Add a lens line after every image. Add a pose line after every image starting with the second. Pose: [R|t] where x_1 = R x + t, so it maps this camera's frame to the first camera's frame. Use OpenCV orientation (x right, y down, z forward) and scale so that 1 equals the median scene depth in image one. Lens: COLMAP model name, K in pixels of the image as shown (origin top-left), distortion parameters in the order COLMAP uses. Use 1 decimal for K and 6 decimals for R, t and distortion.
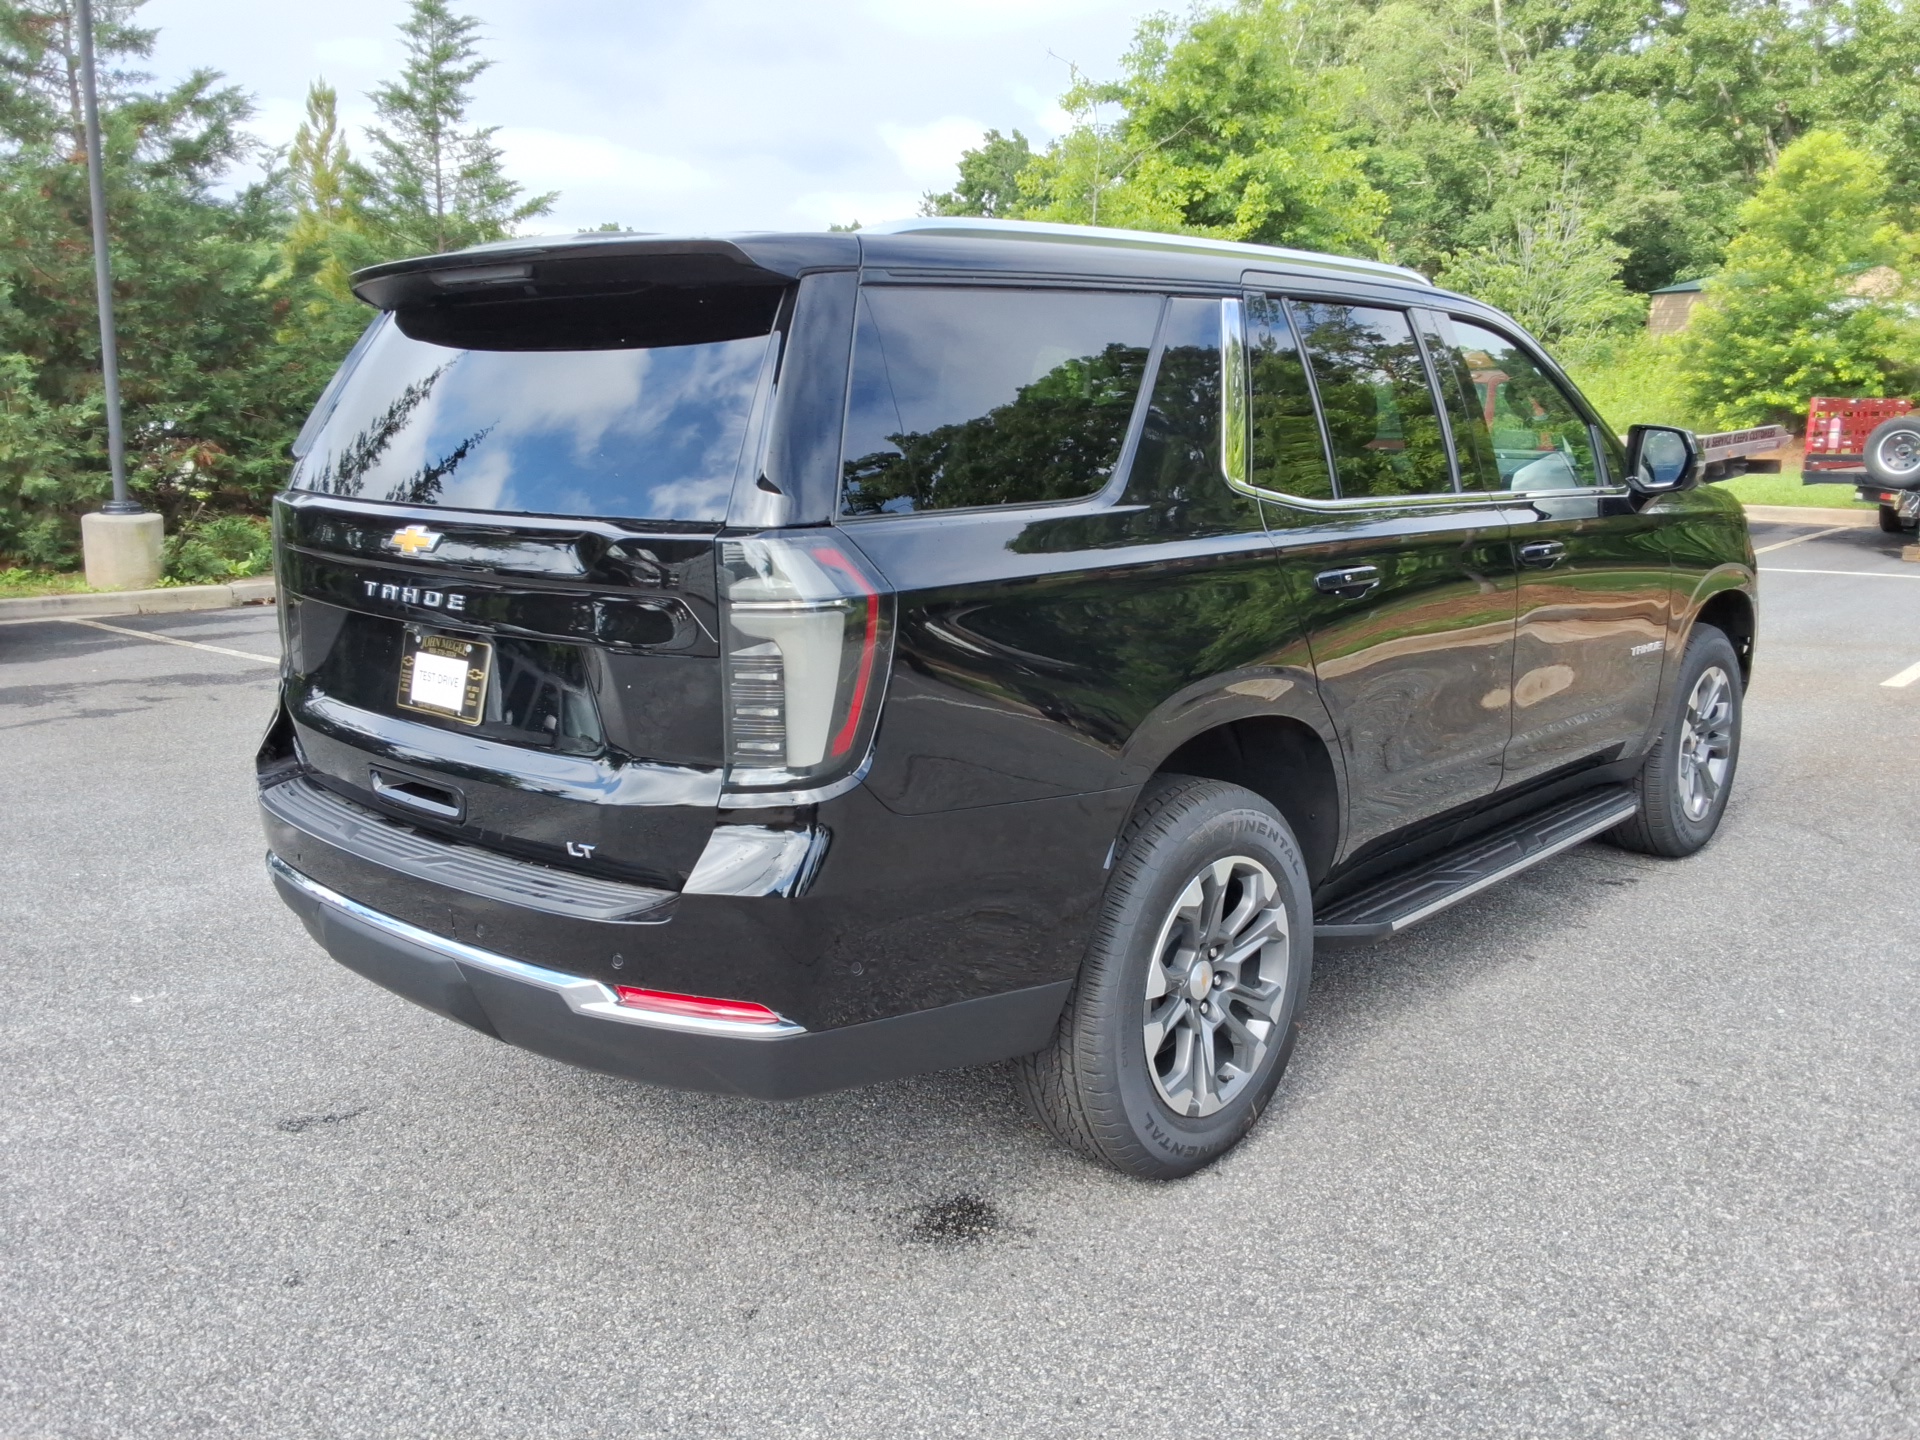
lens RADIAL K [[1516.3, 0, 976.4], [0, 1516.3, 703.7], [0, 0, 1]] dist [0.131890, -0.200239]
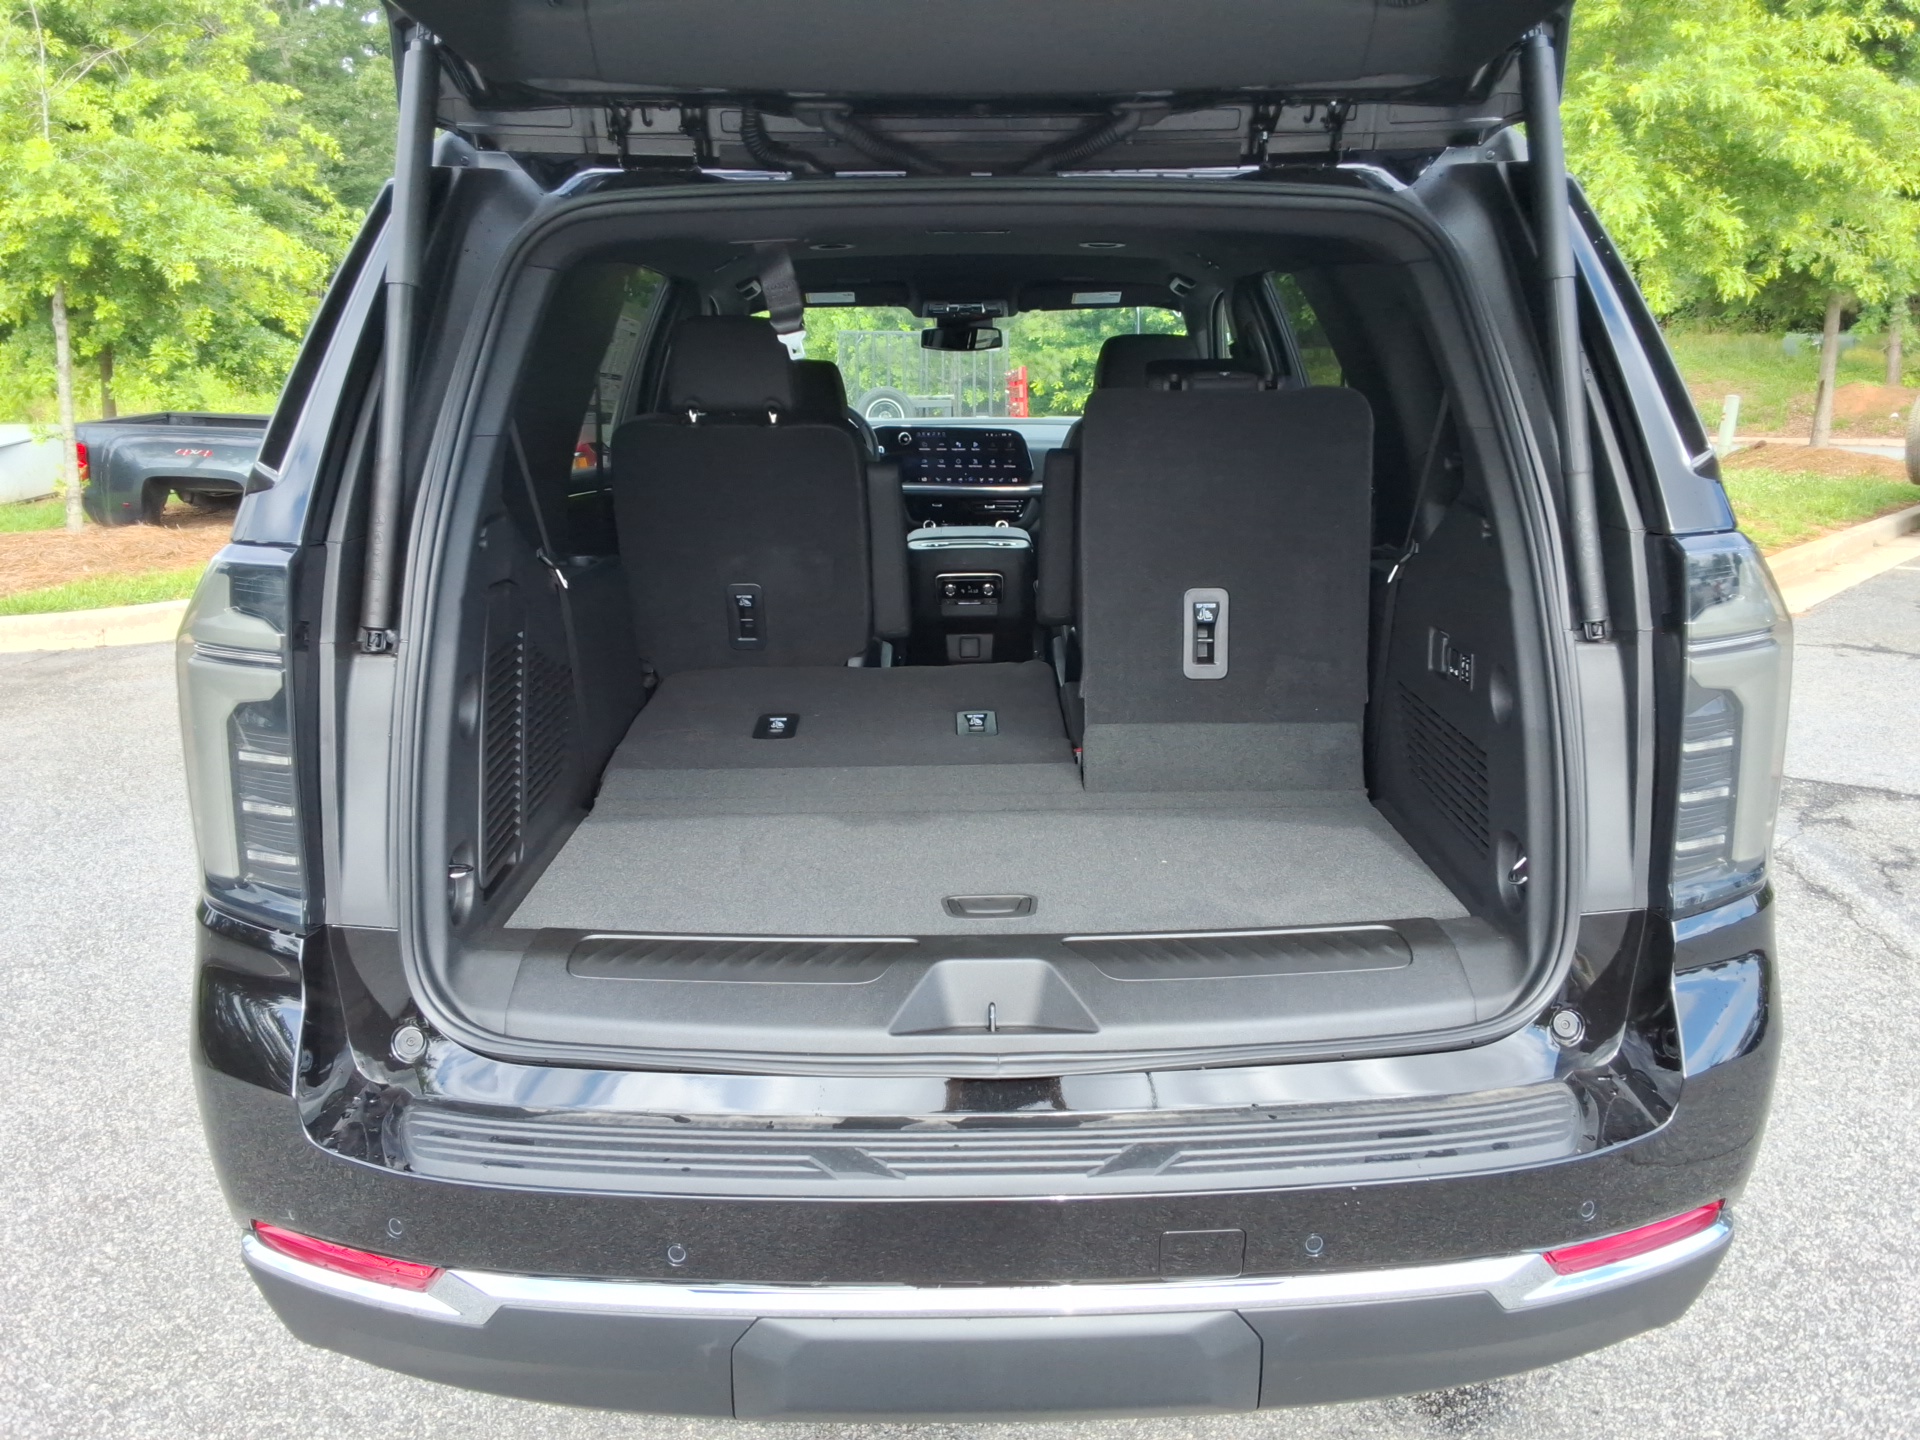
lens RADIAL K [[1521.8, 0, 974.5], [0, 1521.8, 716.6], [0, 0, 1]] dist [0.112285, -0.162677]
pose [[0.739908, -0.149285, 0.655935, -0.096909], [0.132111, 0.988324, 0.075910, -0.014631], [-0.659609, 0.030490, 0.750991, 0.078013]]
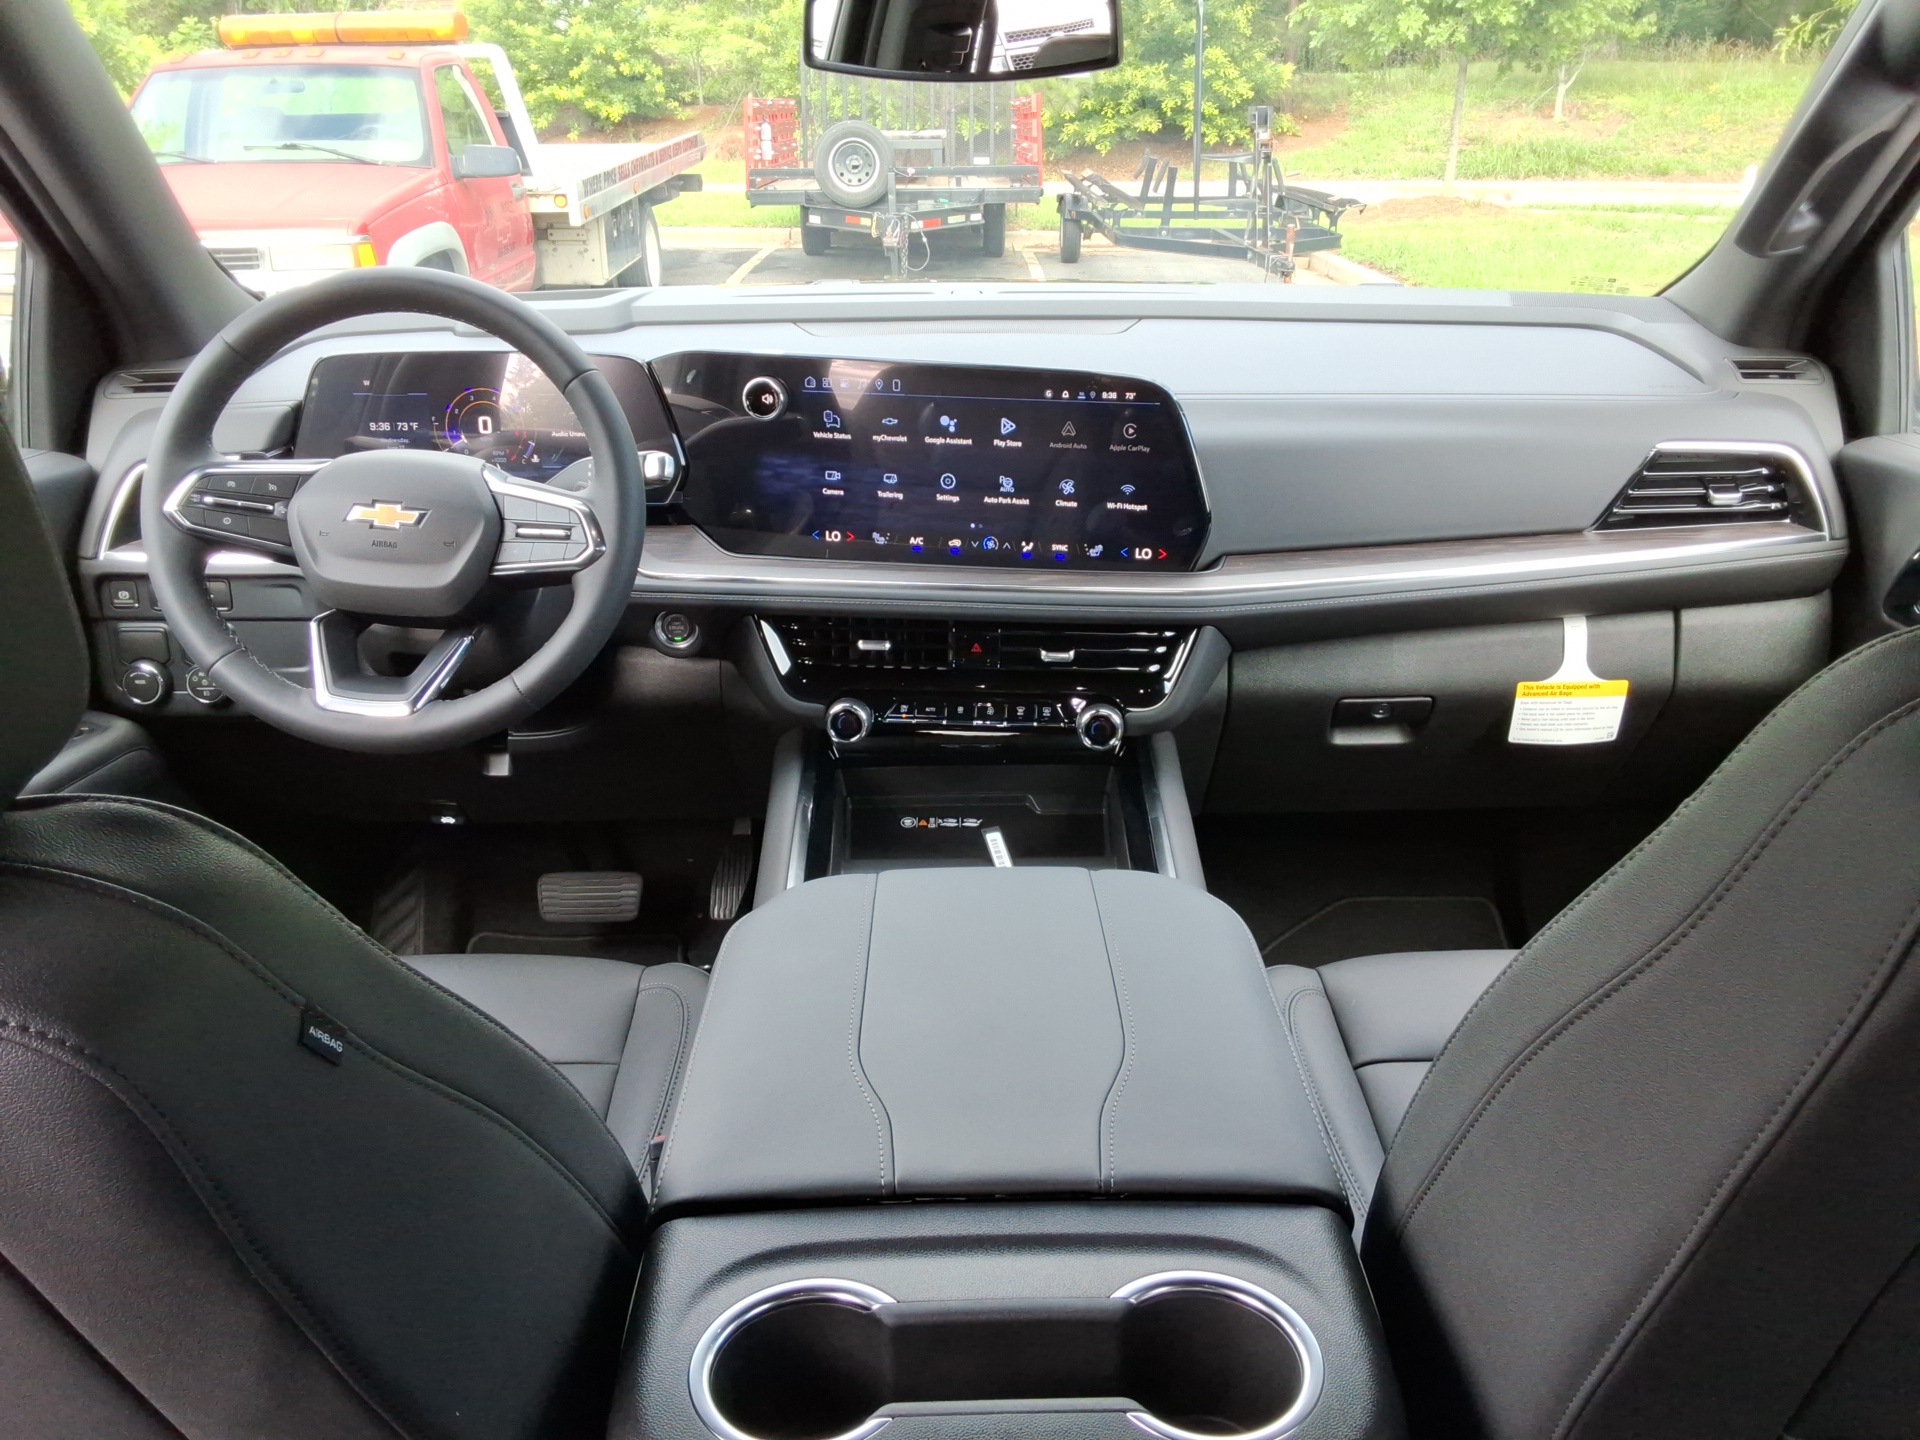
lens RADIAL K [[1547.5, 0, 971.2], [0, 1547.5, 687.3], [0, 0, 1]] dist [0.125632, -0.235632]
pose [[0.739995, -0.235192, 0.630152, 0.015793], [0.126841, 0.968859, 0.212656, -0.040945], [-0.660544, -0.077435, 0.746784, 0.199612]]
